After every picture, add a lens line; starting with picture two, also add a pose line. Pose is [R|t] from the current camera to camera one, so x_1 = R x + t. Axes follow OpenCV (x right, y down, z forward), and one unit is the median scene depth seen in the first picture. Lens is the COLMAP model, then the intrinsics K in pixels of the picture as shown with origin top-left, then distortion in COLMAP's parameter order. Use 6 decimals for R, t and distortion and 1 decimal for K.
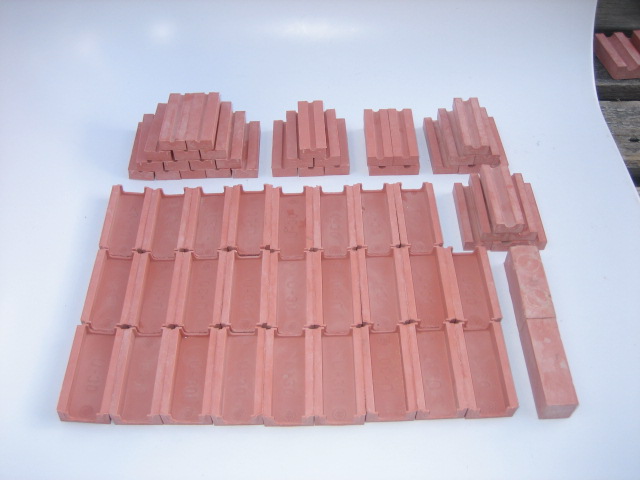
lens RADIAL K [[678.4, 0, 322.0], [0, 678.4, 243.8], [0, 0, 1]] dist [-0.100310, 0.000000]
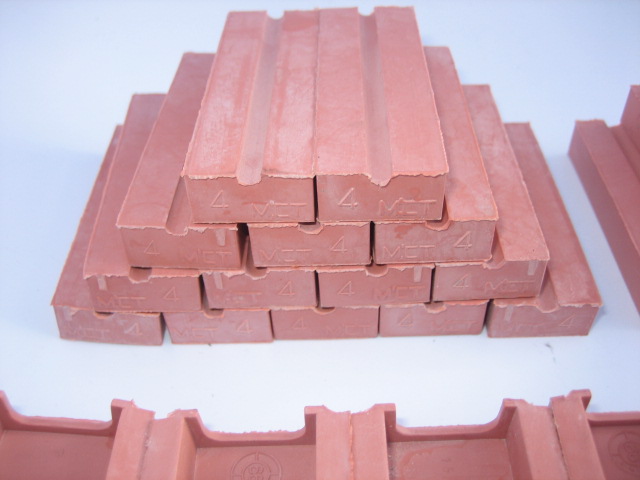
lens RADIAL K [[678.4, 0, 323.8], [0, 678.4, 241.2], [0, 0, 1]] dist [-0.100310, 0.000000]
pose [[0.999738, -0.002328, -0.022751, -0.190951], [-0.000046, 0.994600, -0.103781, -0.109404], [0.022870, 0.103755, 0.994340, 0.779561]]
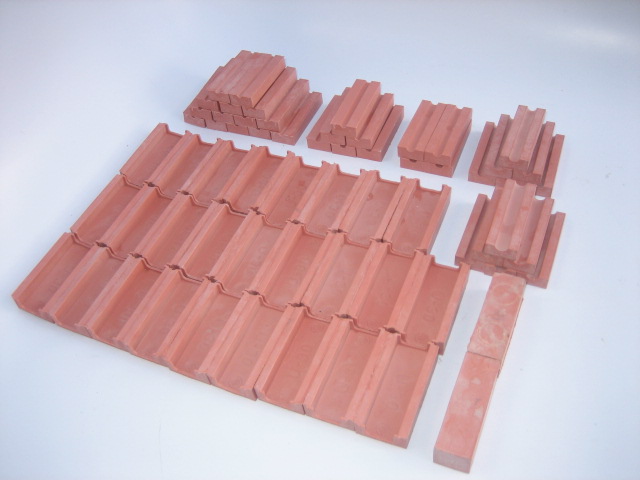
lens RADIAL K [[678.4, 0, 322.0], [0, 678.4, 237.3], [0, 0, 1]] dist [-0.100310, 0.000000]
pose [[0.907101, 0.247600, -0.340385, 0.325300], [-0.250699, 0.967410, 0.035613, -0.012888], [0.338110, 0.053030, 0.939611, 0.087280]]
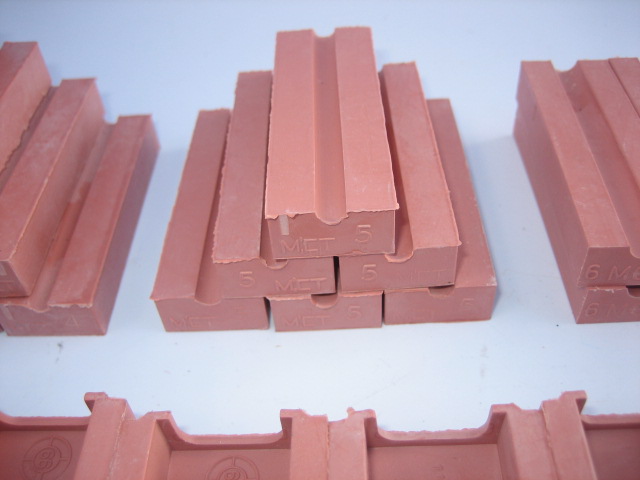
lens RADIAL K [[678.4, 0, 322.4], [0, 678.4, 237.4], [0, 0, 1]] dist [-0.100310, 0.000000]
pose [[0.998318, -0.011561, -0.056809, -0.004063], [0.007038, 0.996836, -0.079178, -0.116064], [0.057544, 0.078645, 0.995240, 0.790351]]
